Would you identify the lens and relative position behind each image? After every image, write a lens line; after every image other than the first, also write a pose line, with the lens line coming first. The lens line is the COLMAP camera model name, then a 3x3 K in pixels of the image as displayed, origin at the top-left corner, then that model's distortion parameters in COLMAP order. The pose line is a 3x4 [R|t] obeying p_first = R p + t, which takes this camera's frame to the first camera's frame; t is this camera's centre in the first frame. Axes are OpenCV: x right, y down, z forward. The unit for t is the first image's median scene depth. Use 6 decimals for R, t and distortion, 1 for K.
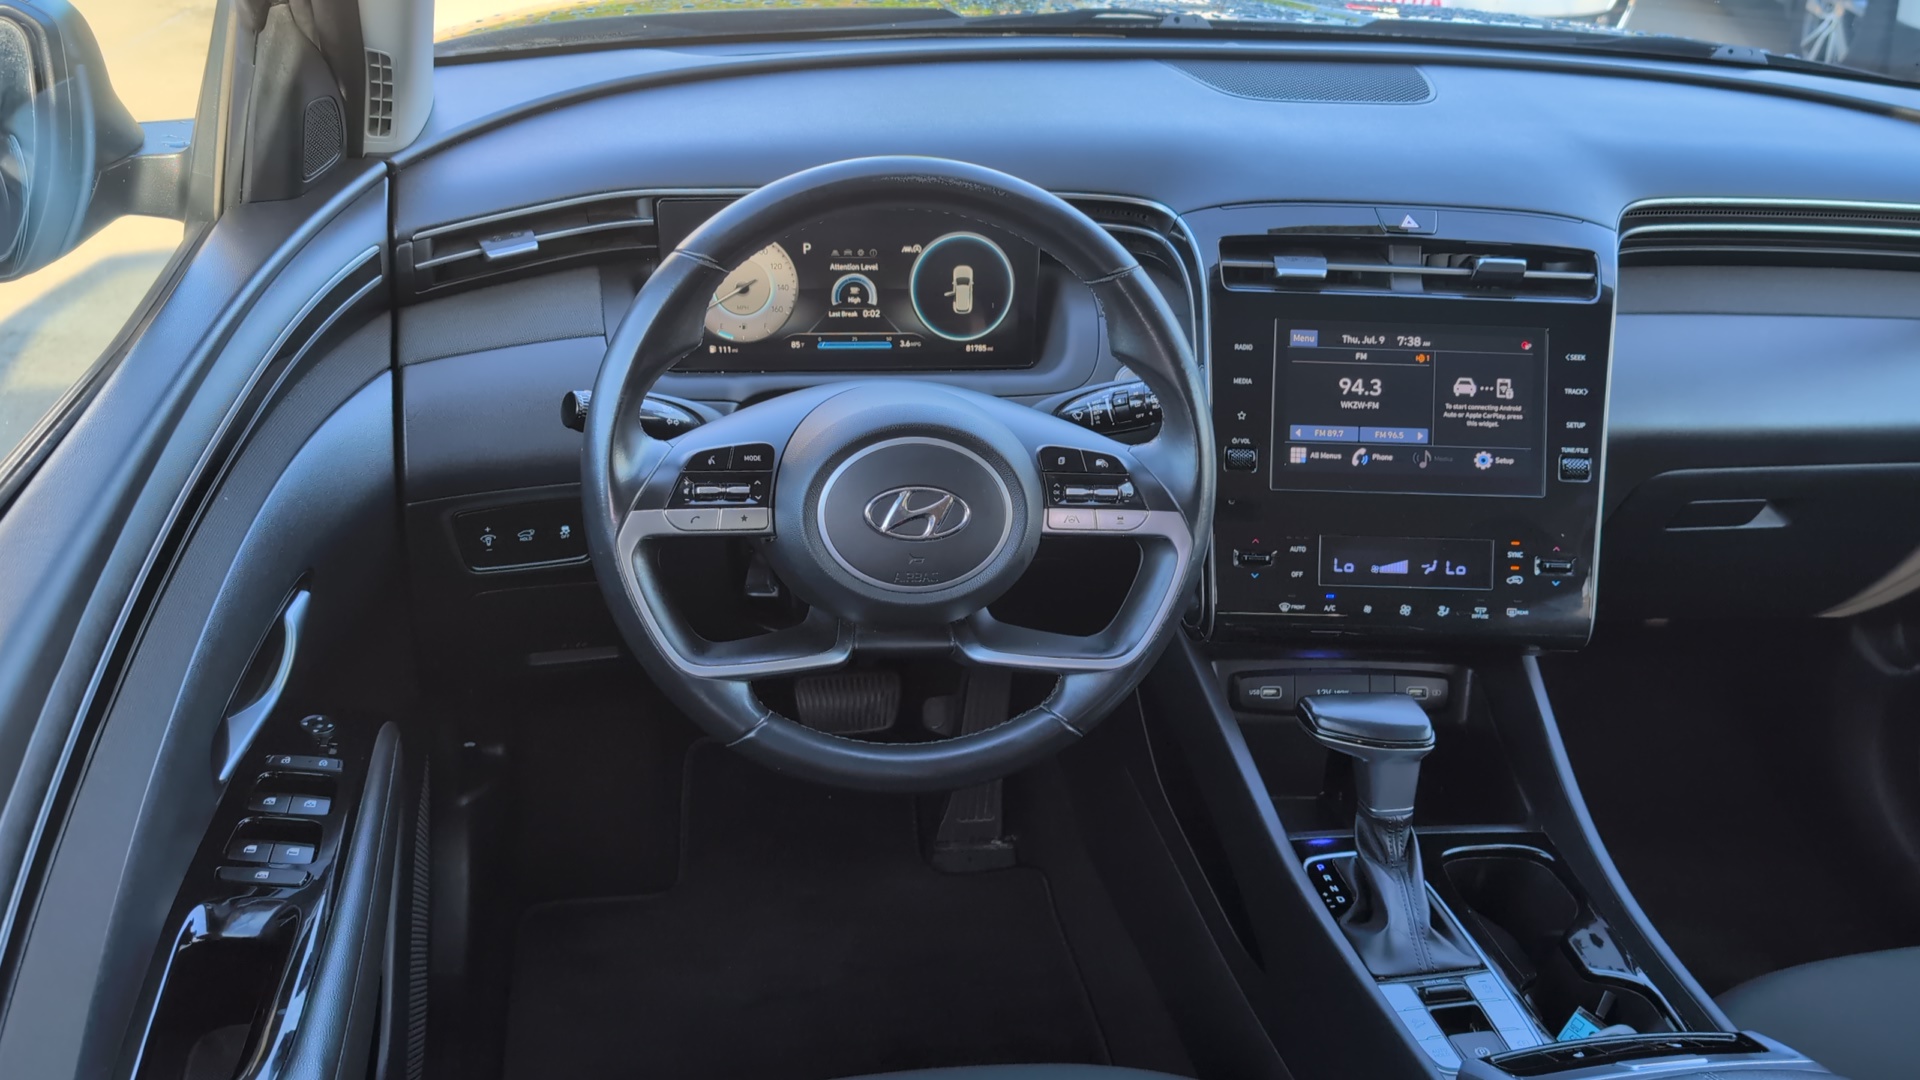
lens RADIAL K [[1637.1, 0, 960.0], [0, 1637.1, 540.0], [0, 0, 1]] dist [0.099609, -0.164998]
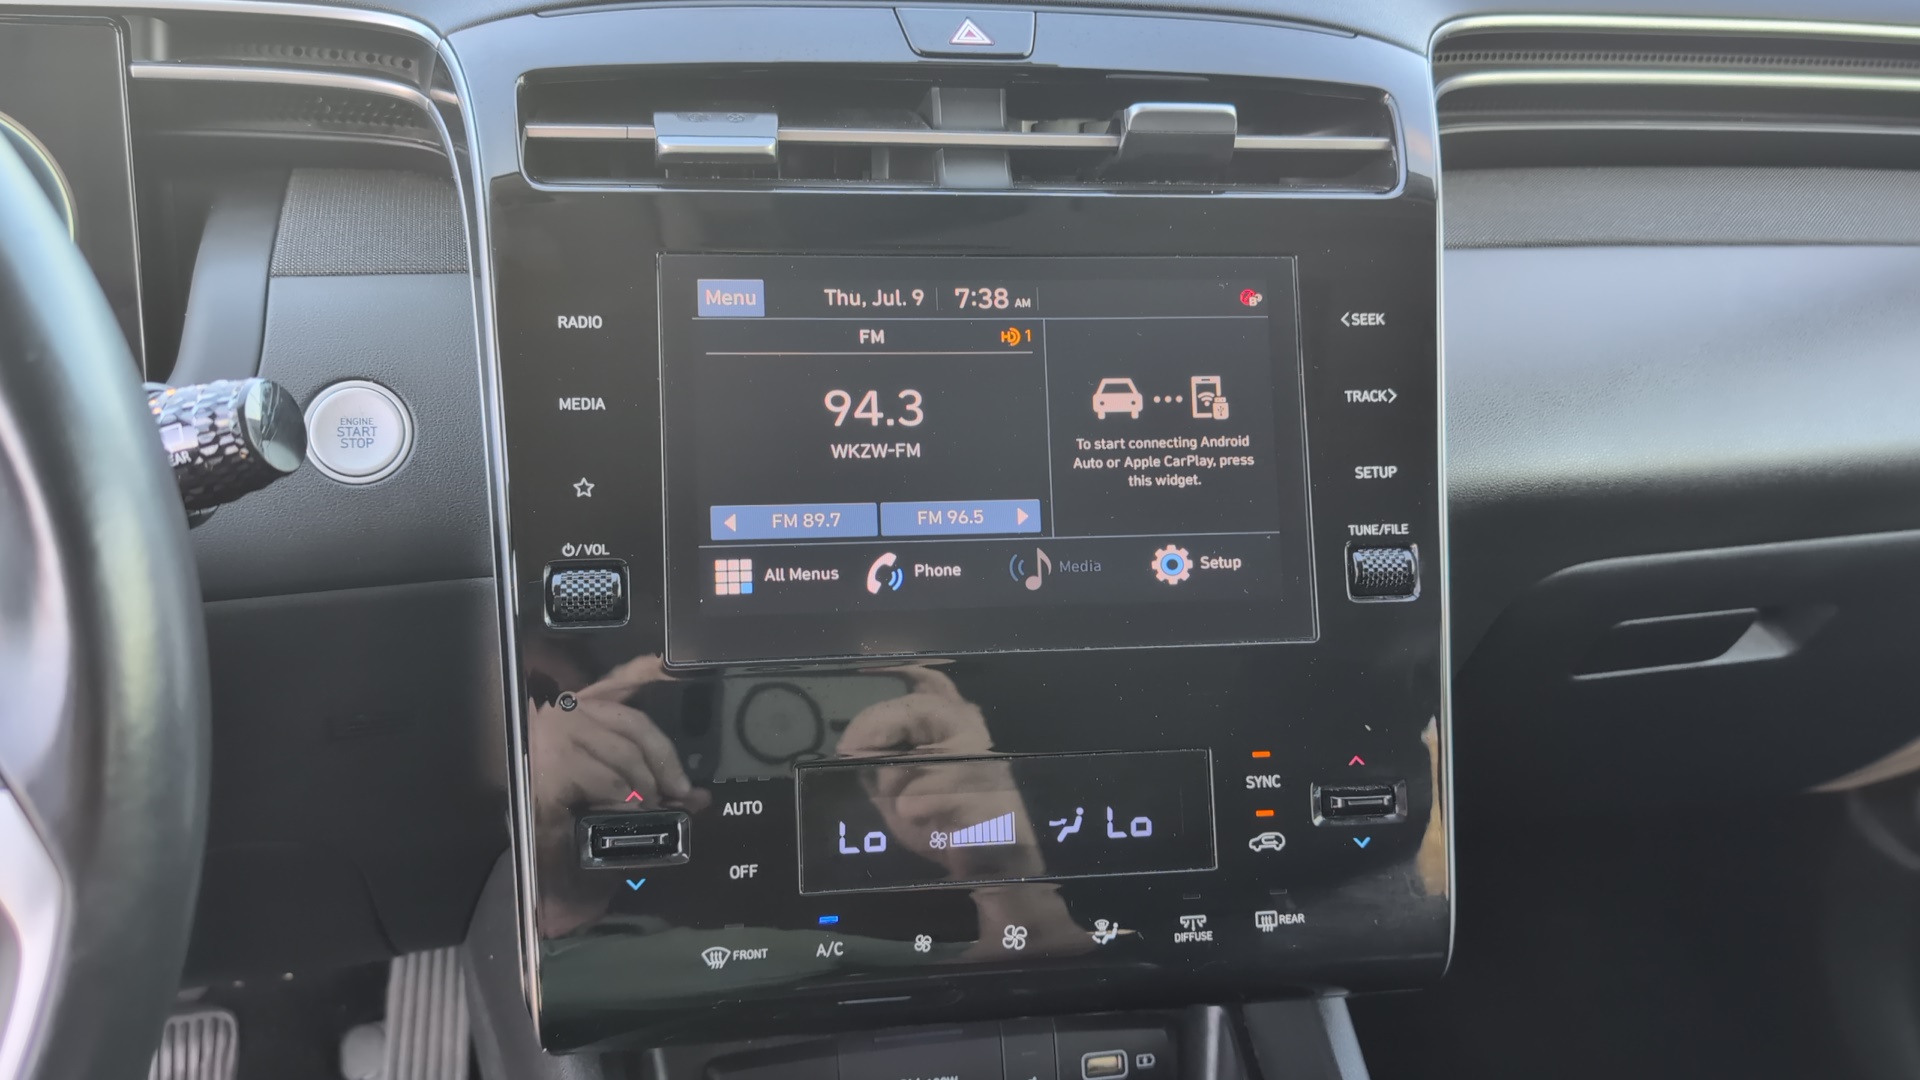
lens RADIAL K [[1637.1, 0, 960.0], [0, 1637.1, 540.0], [0, 0, 1]] dist [0.099609, -0.164998]
pose [[0.994953, -0.057794, 0.082024, 0.227693], [0.064139, 0.994970, -0.076953, -0.025417], [-0.077164, 0.081826, 0.993655, 0.581071]]
